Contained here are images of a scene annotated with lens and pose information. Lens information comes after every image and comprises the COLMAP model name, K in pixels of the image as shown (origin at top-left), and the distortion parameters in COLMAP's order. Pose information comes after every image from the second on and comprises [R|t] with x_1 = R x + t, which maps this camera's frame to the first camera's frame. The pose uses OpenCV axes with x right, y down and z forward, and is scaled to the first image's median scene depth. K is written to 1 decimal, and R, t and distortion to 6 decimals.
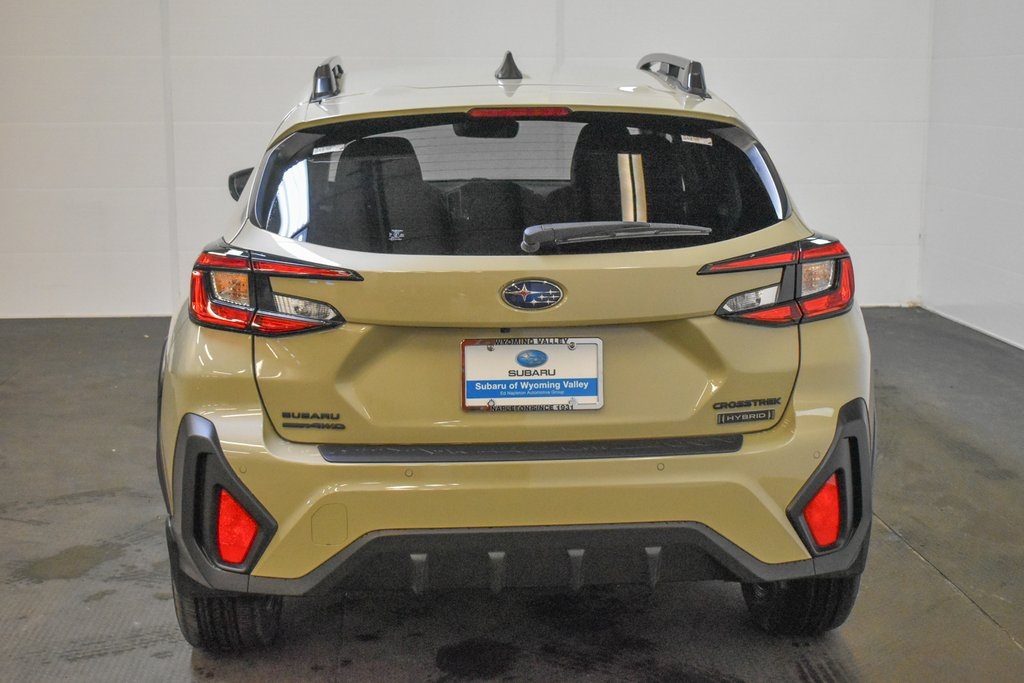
lens RADIAL K [[1403.9, 0, 512.0], [0, 1403.9, 341.5], [0, 0, 1]] dist [-0.024067, -0.005119]
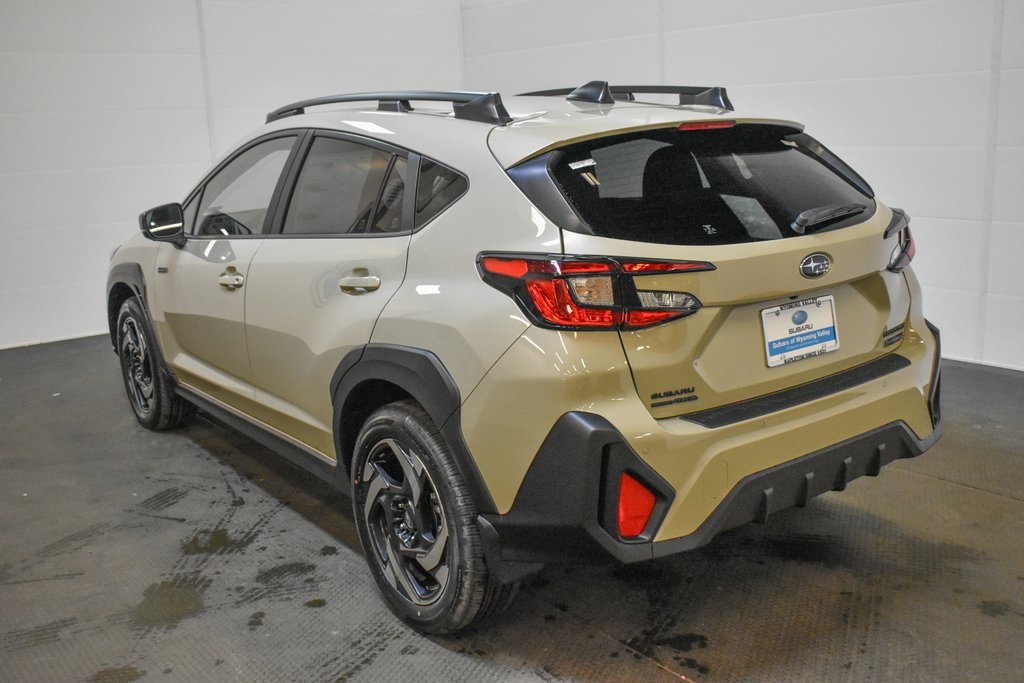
lens RADIAL K [[1014.6, 0, 512.0], [0, 1014.6, 341.5], [0, 0, 1]] dist [-0.012161, -0.009811]
pose [[0.830124, -0.147295, 0.537771, -0.693145], [0.136958, 0.988793, 0.059416, -0.056097], [-0.540496, 0.024329, 0.840995, 0.373331]]
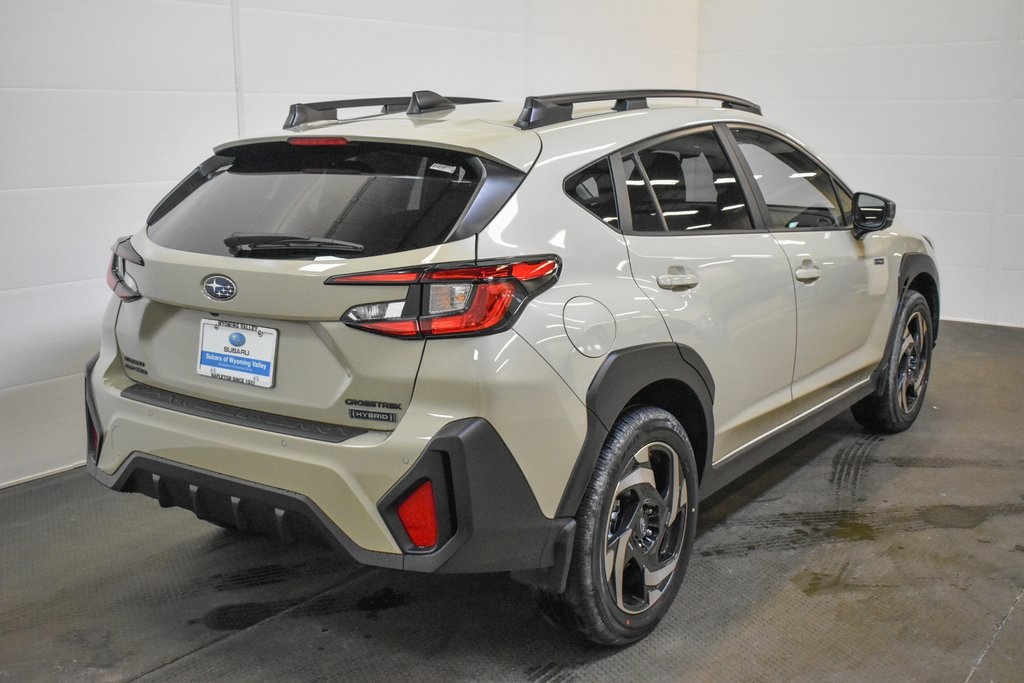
lens RADIAL K [[1124.1, 0, 512.4], [0, 1124.1, 319.0], [0, 0, 1]] dist [-0.065555, 0.007393]
pose [[0.780268, 0.110447, -0.615617, 0.811904], [-0.110563, 0.993141, 0.038044, -0.070536], [0.615596, 0.038380, 0.787127, 0.368202]]
